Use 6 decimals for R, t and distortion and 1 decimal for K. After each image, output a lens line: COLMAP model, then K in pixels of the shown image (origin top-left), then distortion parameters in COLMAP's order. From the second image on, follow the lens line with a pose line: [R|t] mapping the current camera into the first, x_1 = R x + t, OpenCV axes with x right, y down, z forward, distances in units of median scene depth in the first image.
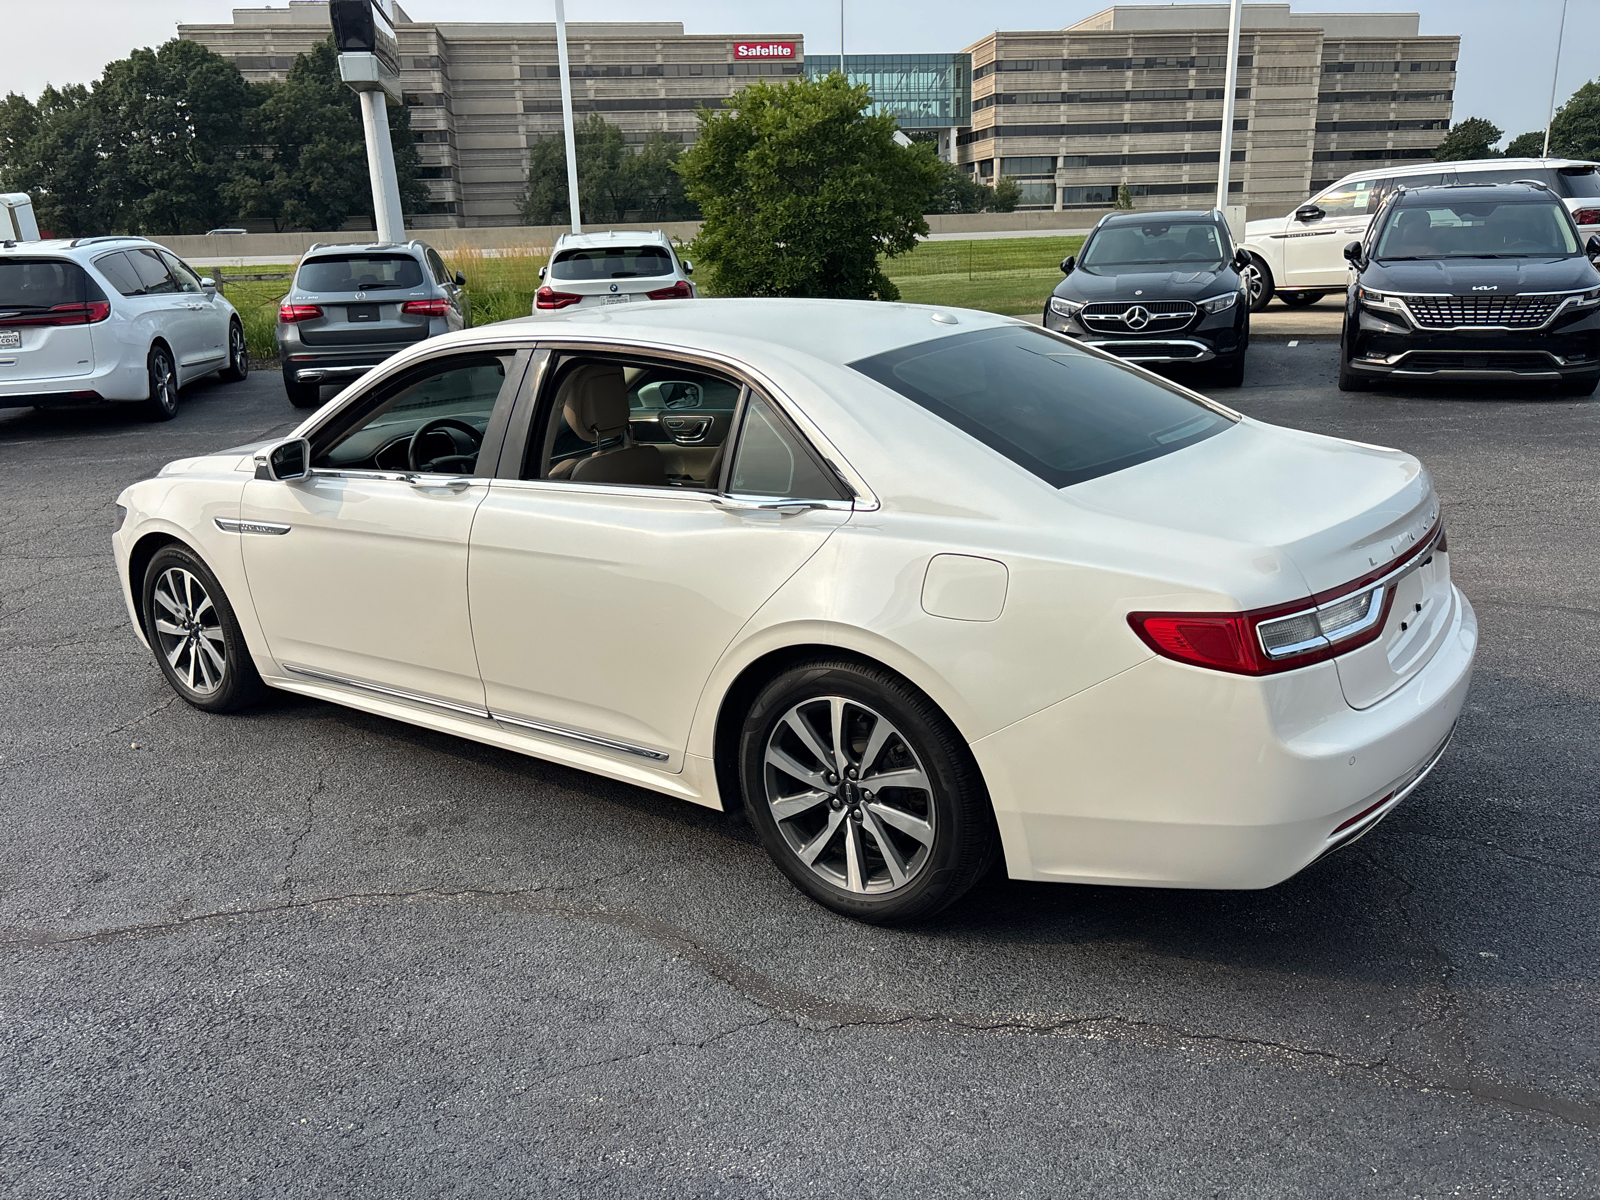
lens RADIAL K [[1205.4, 0, 800.0], [0, 1205.4, 600.0], [0, 0, 1]] dist [0.049671, -0.058295]
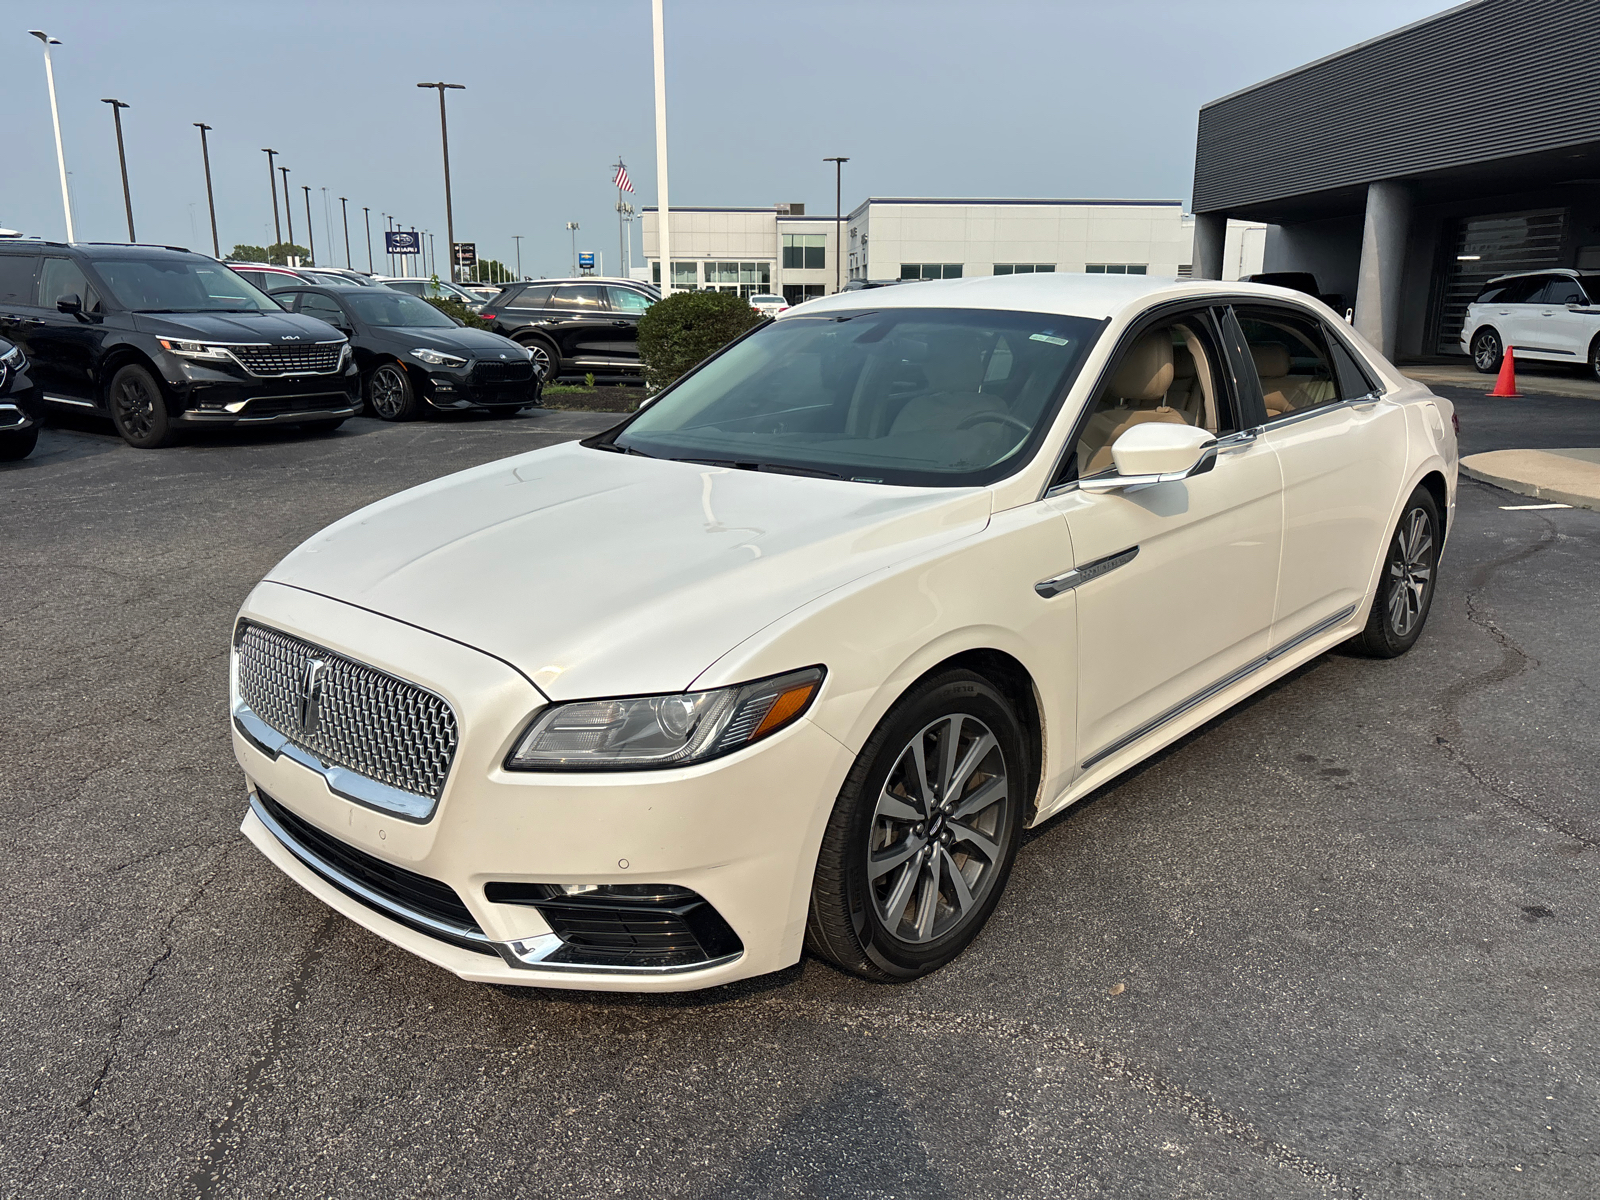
lens RADIAL K [[1205.4, 0, 800.0], [0, 1205.4, 600.0], [0, 0, 1]] dist [0.049671, -0.058295]
pose [[0.132918, -0.204214, 0.969861, -0.277224], [0.279546, 0.946539, 0.160992, -0.048537], [-0.950887, 0.249722, 0.182899, 0.251879]]
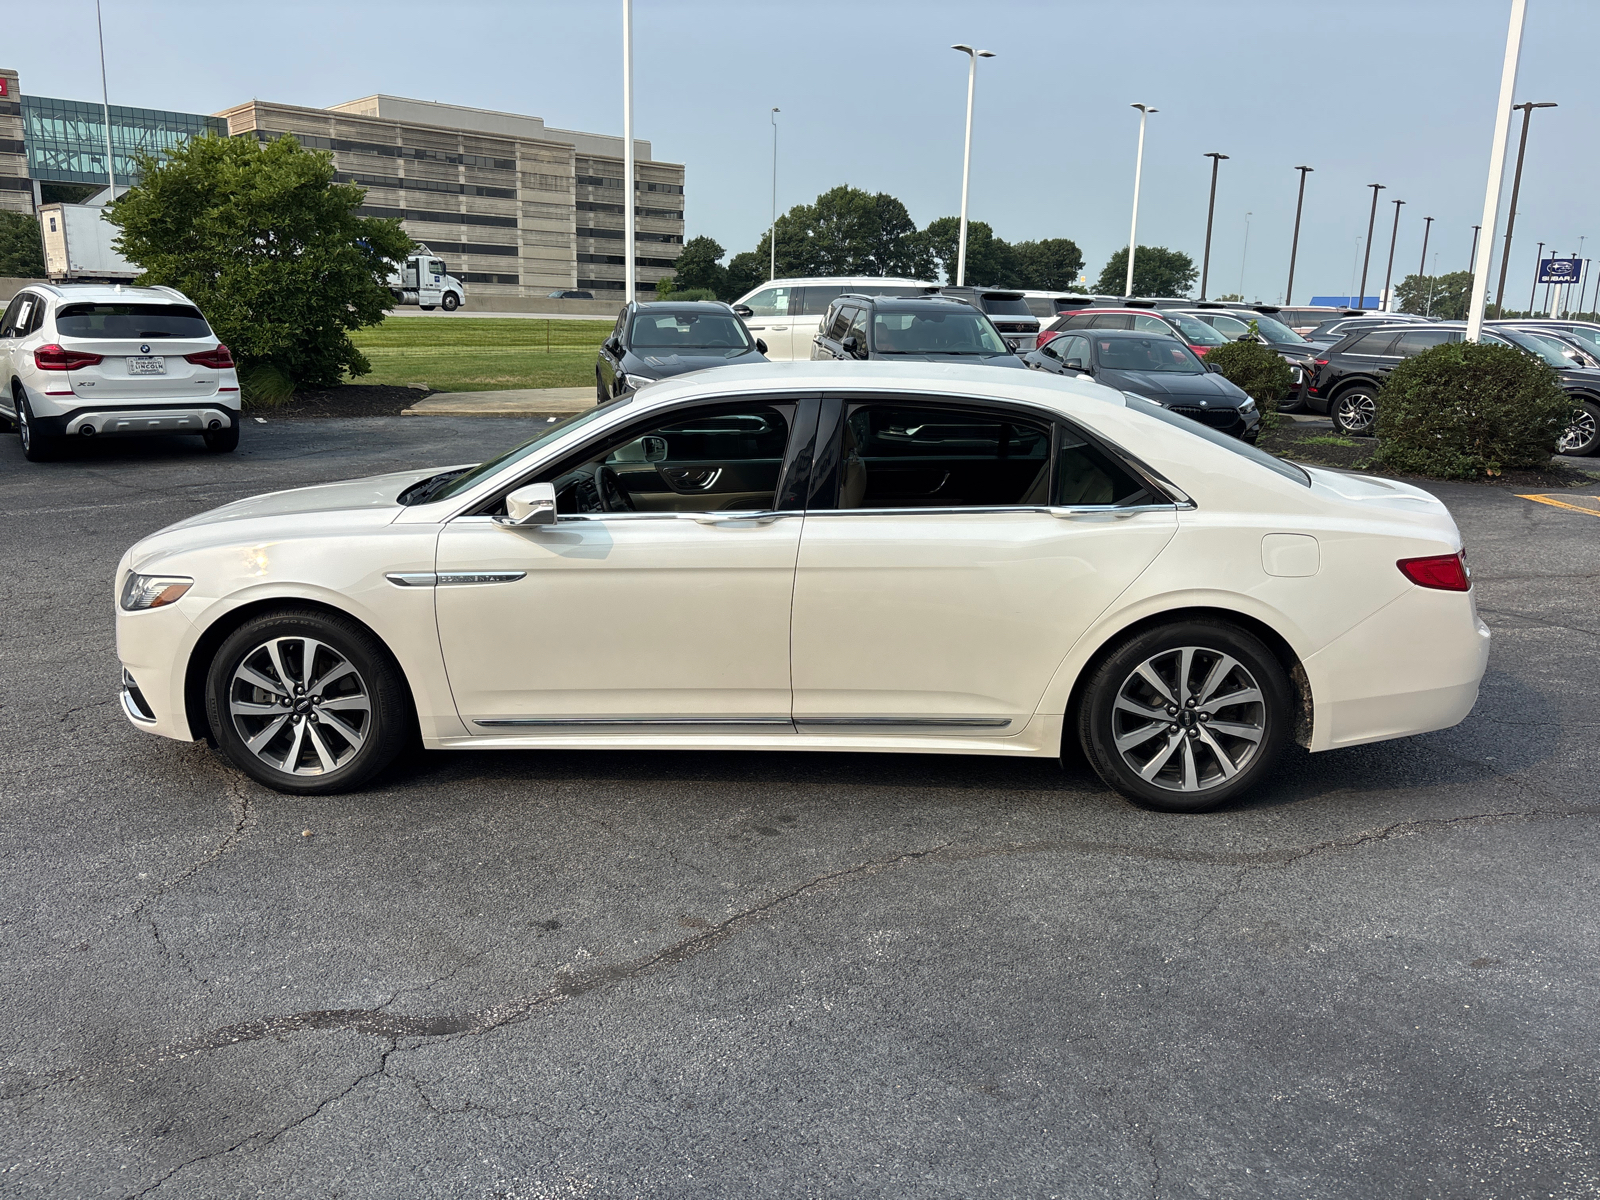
lens RADIAL K [[1227.2, 0, 795.6], [0, 1227.2, 578.2], [0, 0, 1]] dist [0.018126, 0.004702]
pose [[0.842580, -0.060287, 0.535186, -0.182930], [0.105774, 0.992886, -0.054682, 0.005339], [-0.528082, 0.102683, 0.842962, 0.007075]]
